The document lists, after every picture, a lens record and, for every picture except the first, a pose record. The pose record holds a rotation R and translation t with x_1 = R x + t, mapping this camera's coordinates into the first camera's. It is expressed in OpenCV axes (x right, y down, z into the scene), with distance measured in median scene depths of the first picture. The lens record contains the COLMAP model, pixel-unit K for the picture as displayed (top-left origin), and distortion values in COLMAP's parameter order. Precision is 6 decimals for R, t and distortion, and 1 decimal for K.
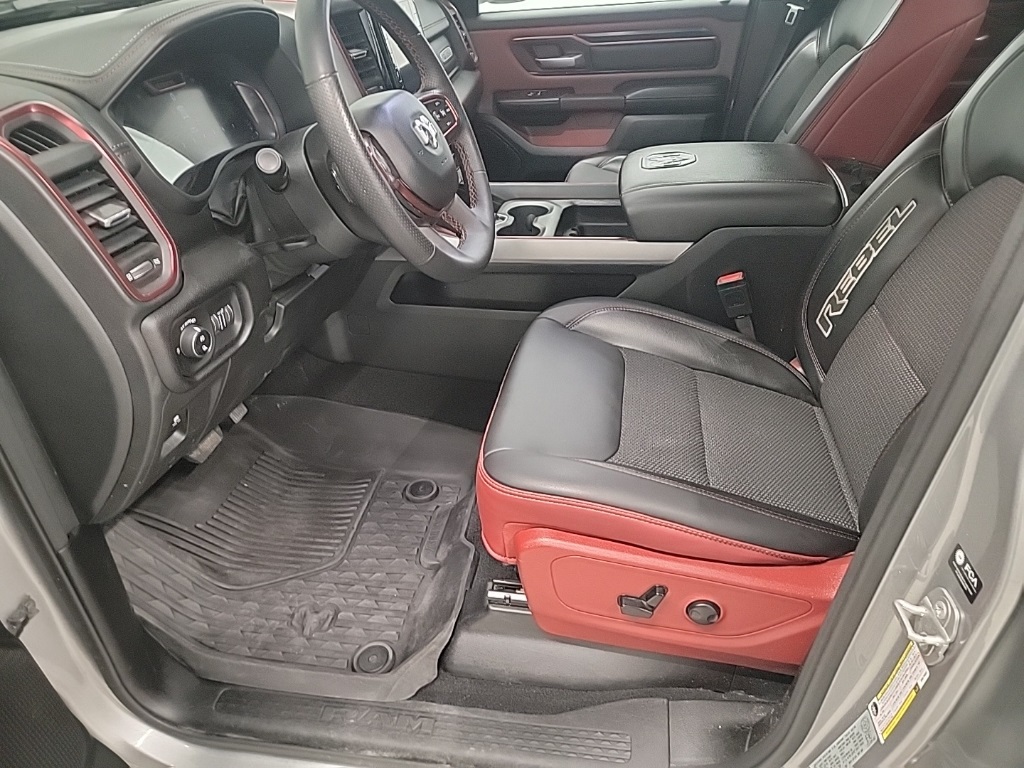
lens RADIAL K [[710.0, 0, 520.0], [0, 710.0, 380.4], [0, 0, 1]] dist [0.056864, -0.042065]
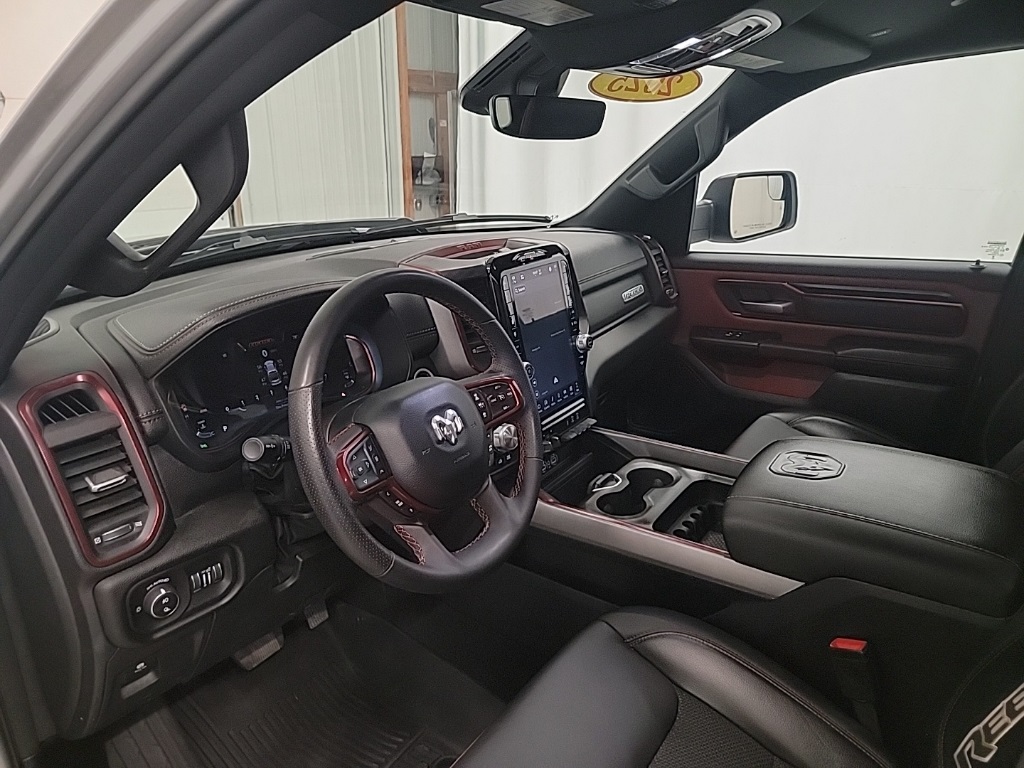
lens RADIAL K [[710.0, 0, 510.1], [0, 710.0, 381.9], [0, 0, 1]] dist [0.056864, -0.042065]
pose [[0.905026, 0.159626, -0.394268, 0.272805], [-0.240719, 0.956408, -0.165344, -0.236945], [0.350688, 0.244548, 0.903999, 0.137059]]
